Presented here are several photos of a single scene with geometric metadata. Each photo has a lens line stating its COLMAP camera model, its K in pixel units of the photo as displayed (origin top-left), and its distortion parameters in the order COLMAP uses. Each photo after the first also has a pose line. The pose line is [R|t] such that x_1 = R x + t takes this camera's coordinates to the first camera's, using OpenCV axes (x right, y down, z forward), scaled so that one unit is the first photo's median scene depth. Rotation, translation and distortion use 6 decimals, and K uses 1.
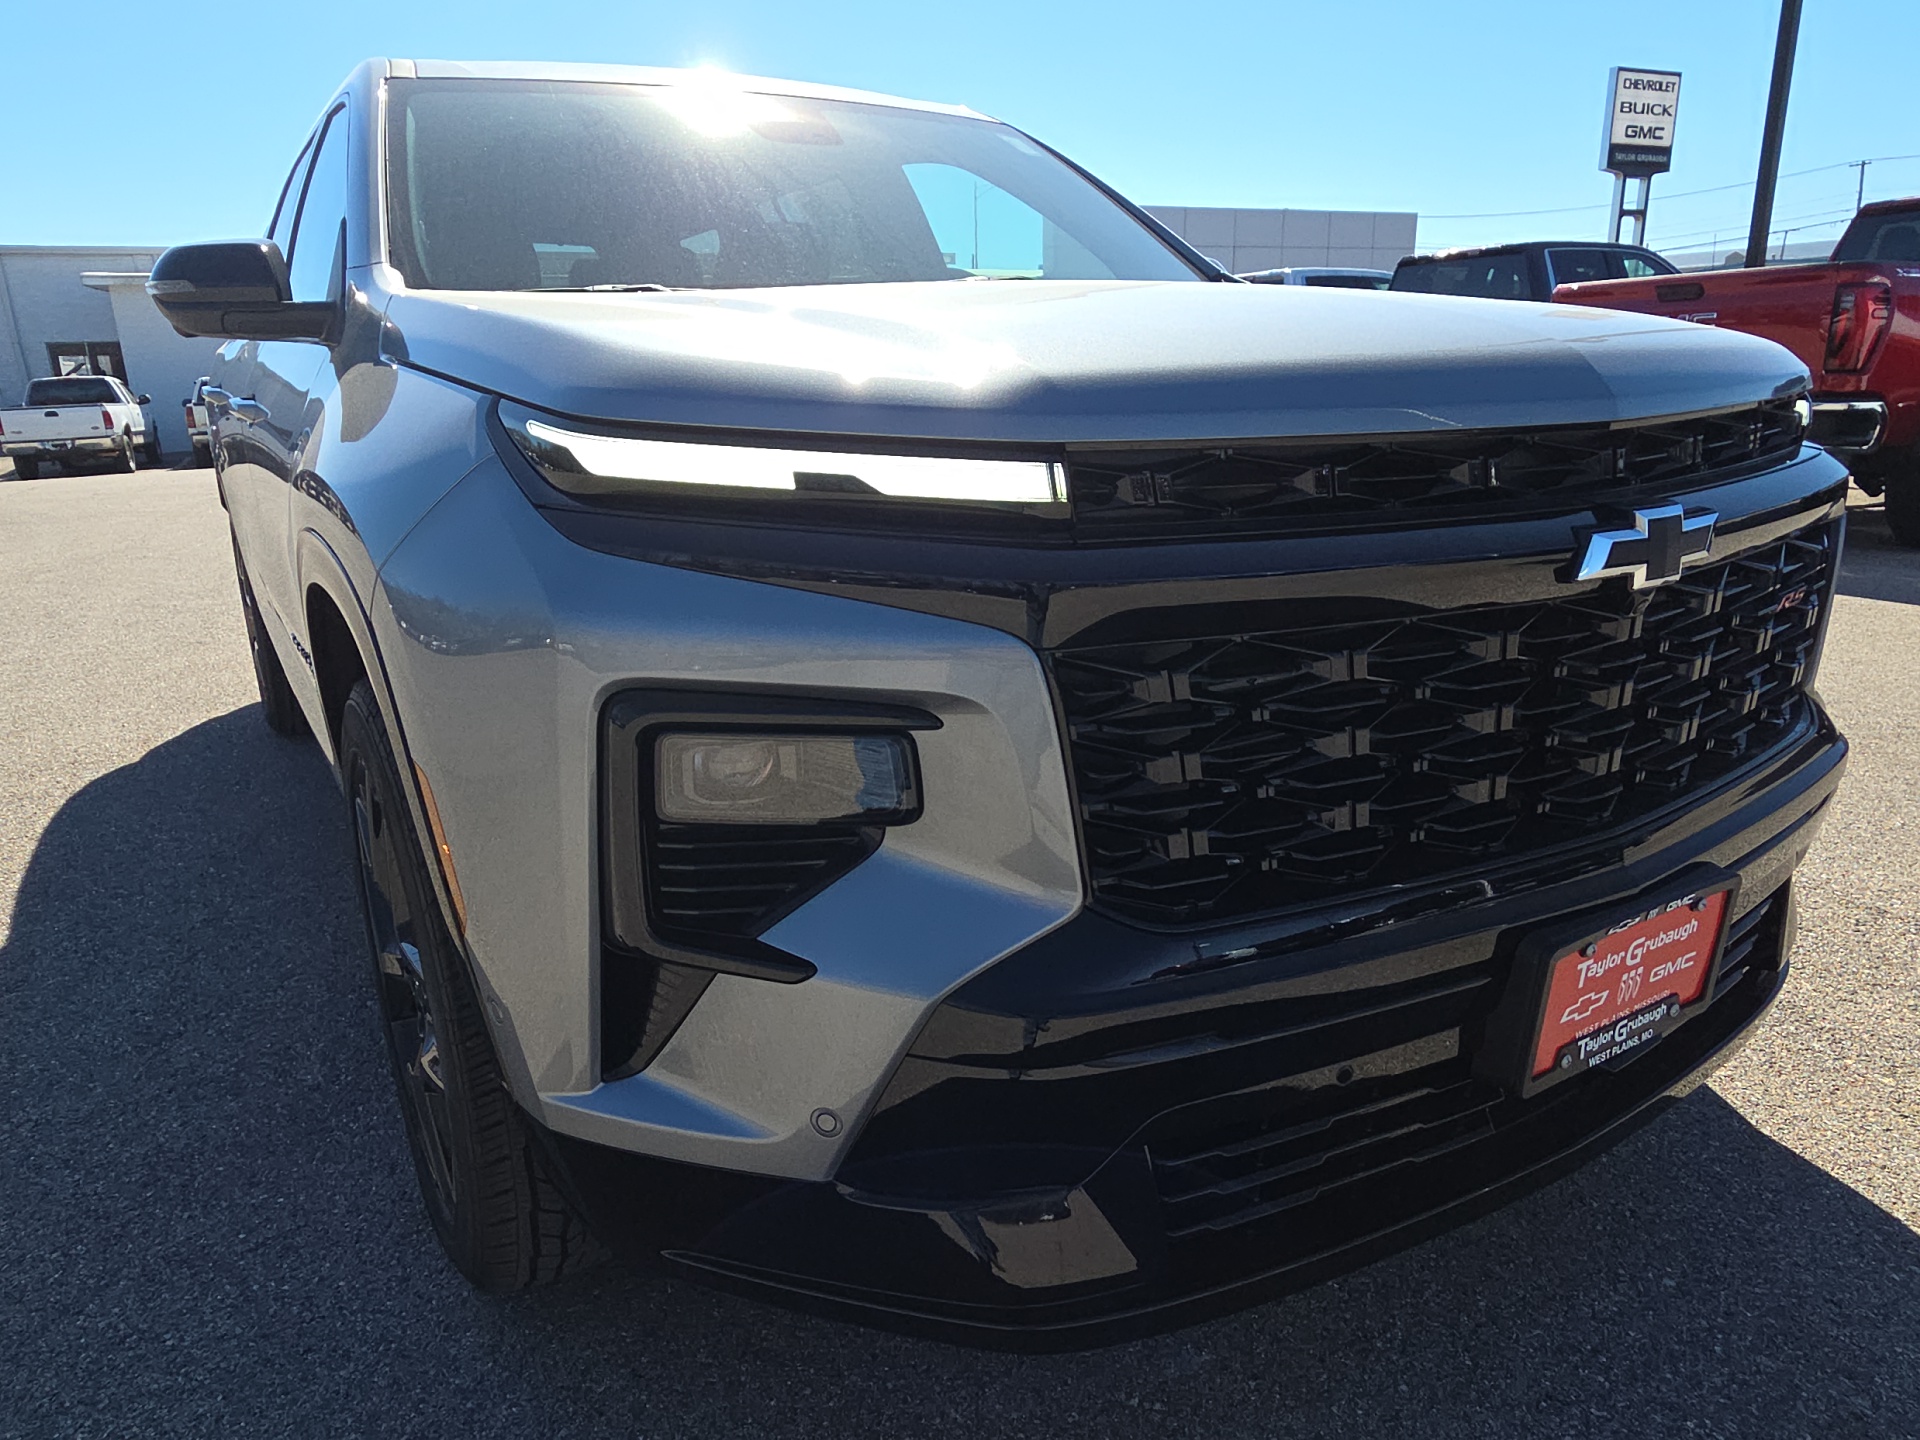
lens RADIAL K [[1277.3, 0, 942.1], [0, 1277.3, 732.6], [0, 0, 1]] dist [-0.002159, 0.009612]
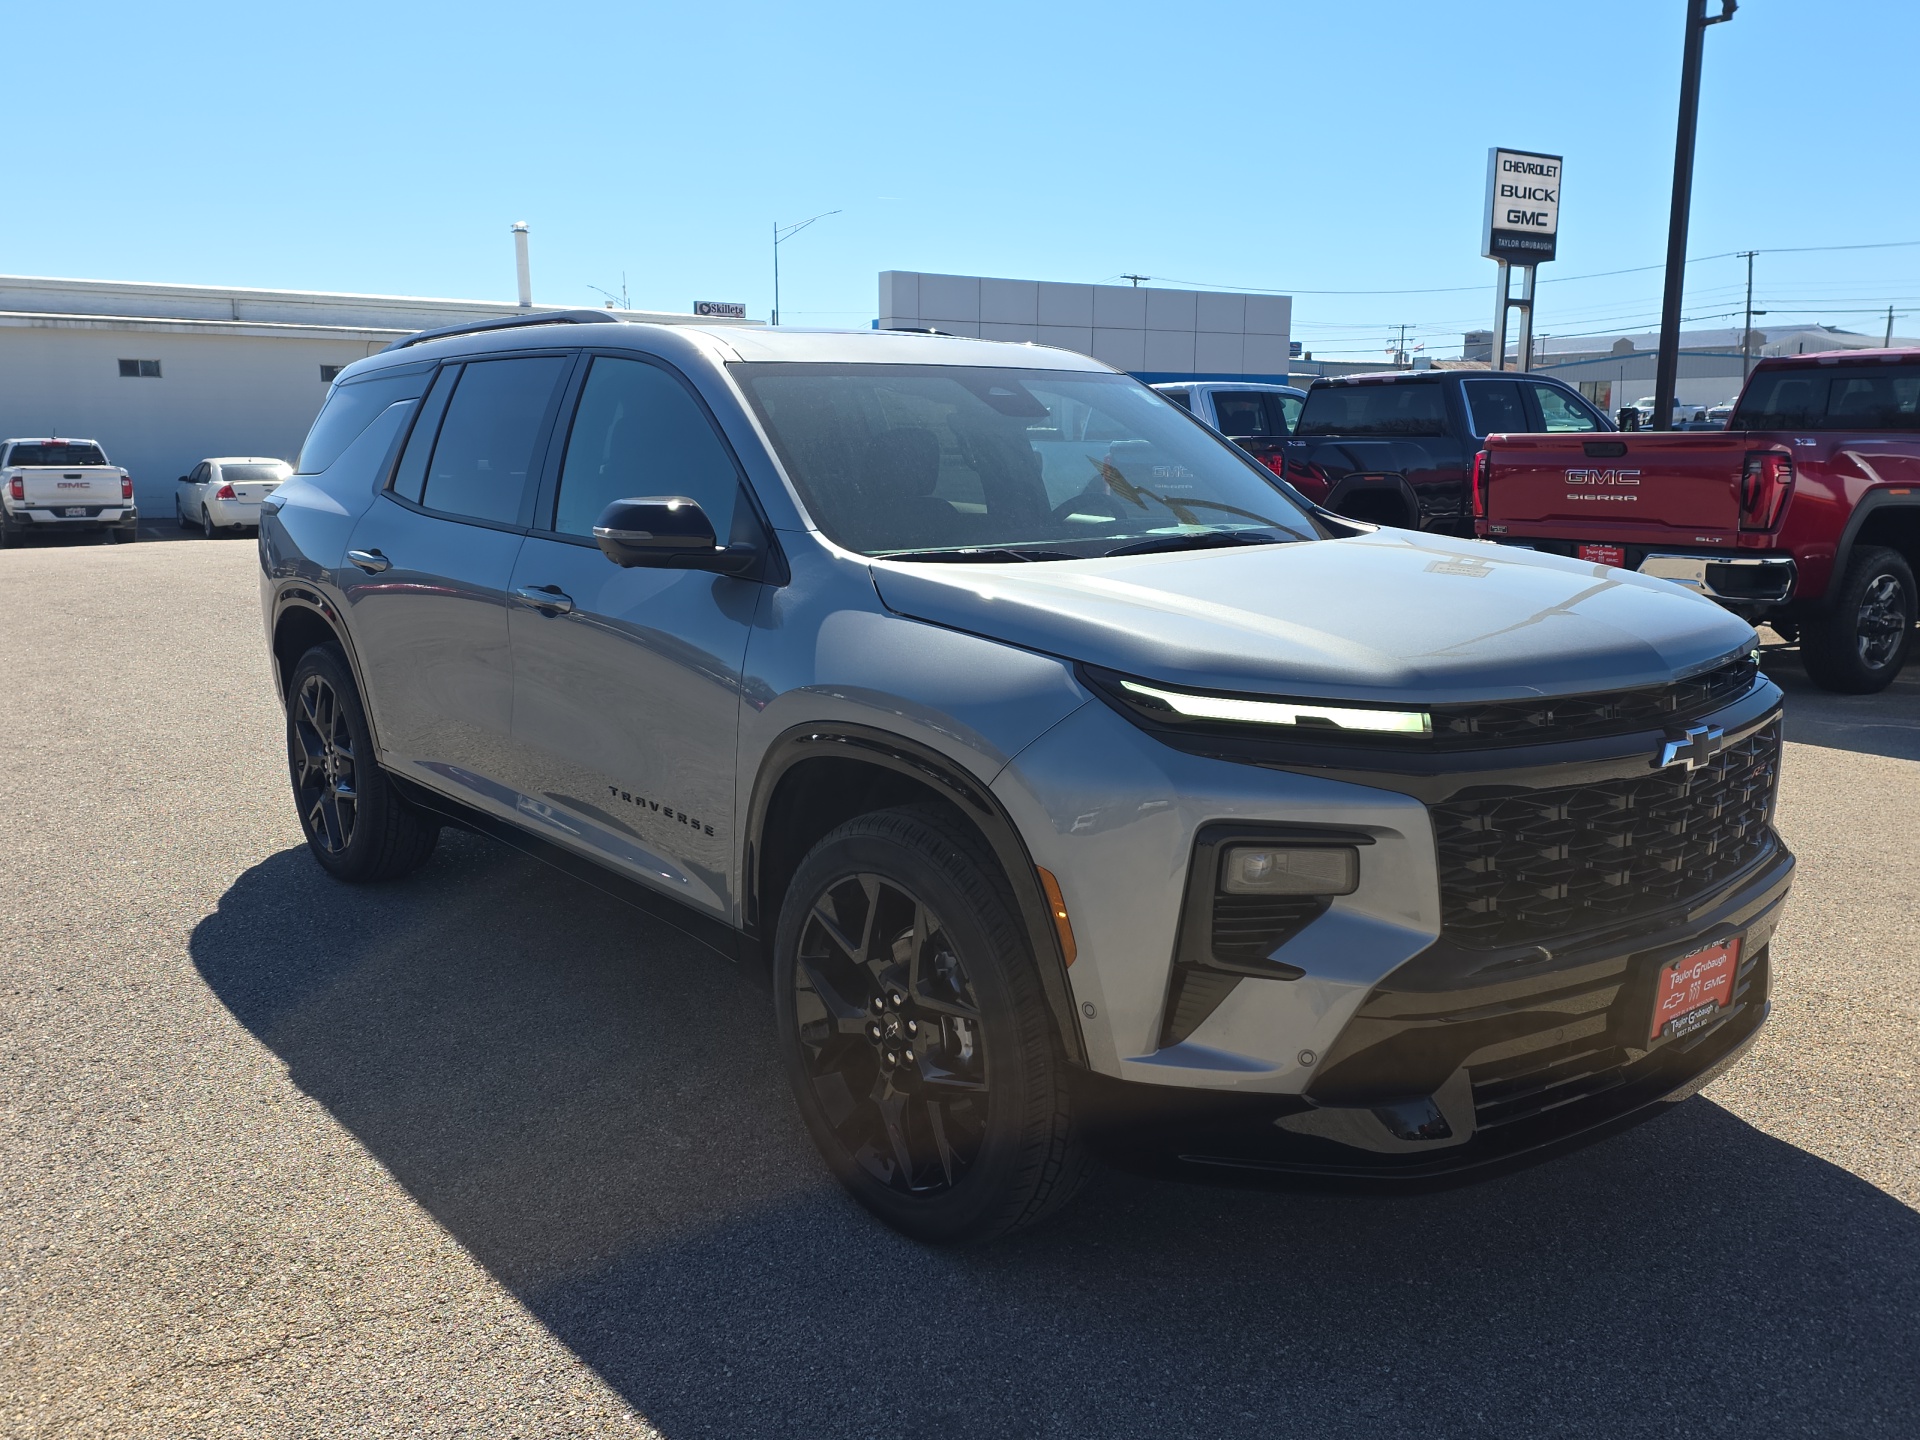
lens RADIAL K [[1573.6, 0, 966.7], [0, 1573.6, 709.9], [0, 0, 1]] dist [0.083565, -0.066387]
pose [[0.988776, 0.003860, 0.149355, -0.807844], [0.012934, 0.993701, -0.111313, 0.044713], [-0.148844, 0.111996, 0.982498, -1.093641]]
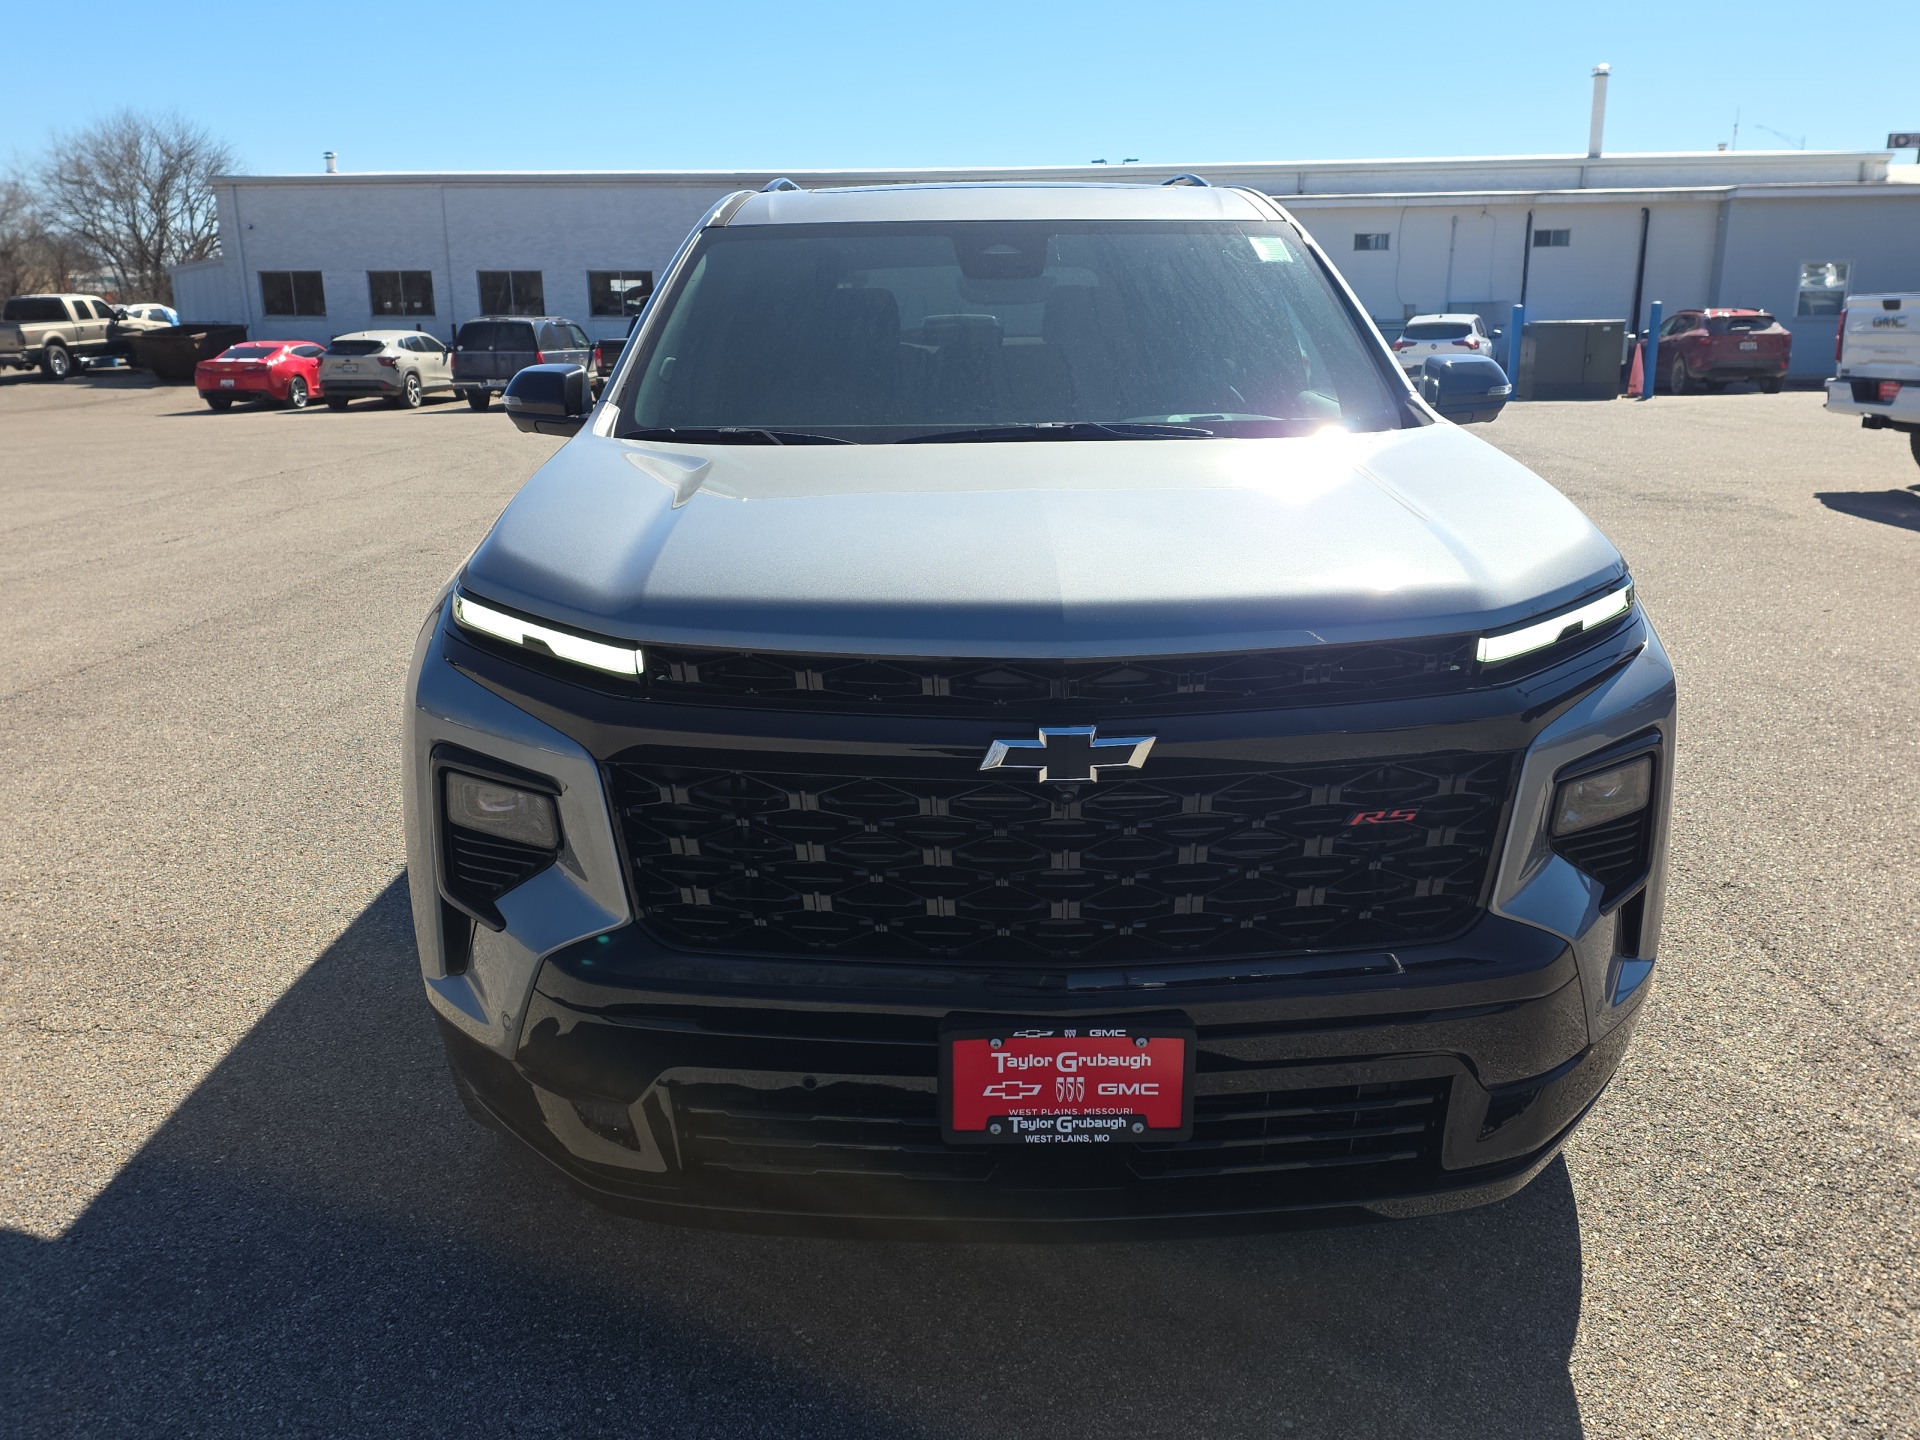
lens RADIAL K [[1573.6, 0, 960.3], [0, 1573.6, 704.7], [0, 0, 1]] dist [0.083565, -0.066387]
pose [[0.864491, 0.145152, -0.481234, 1.165392], [-0.157511, 0.987405, 0.014873, -0.190869], [0.477332, 0.062942, 0.876466, -0.470933]]
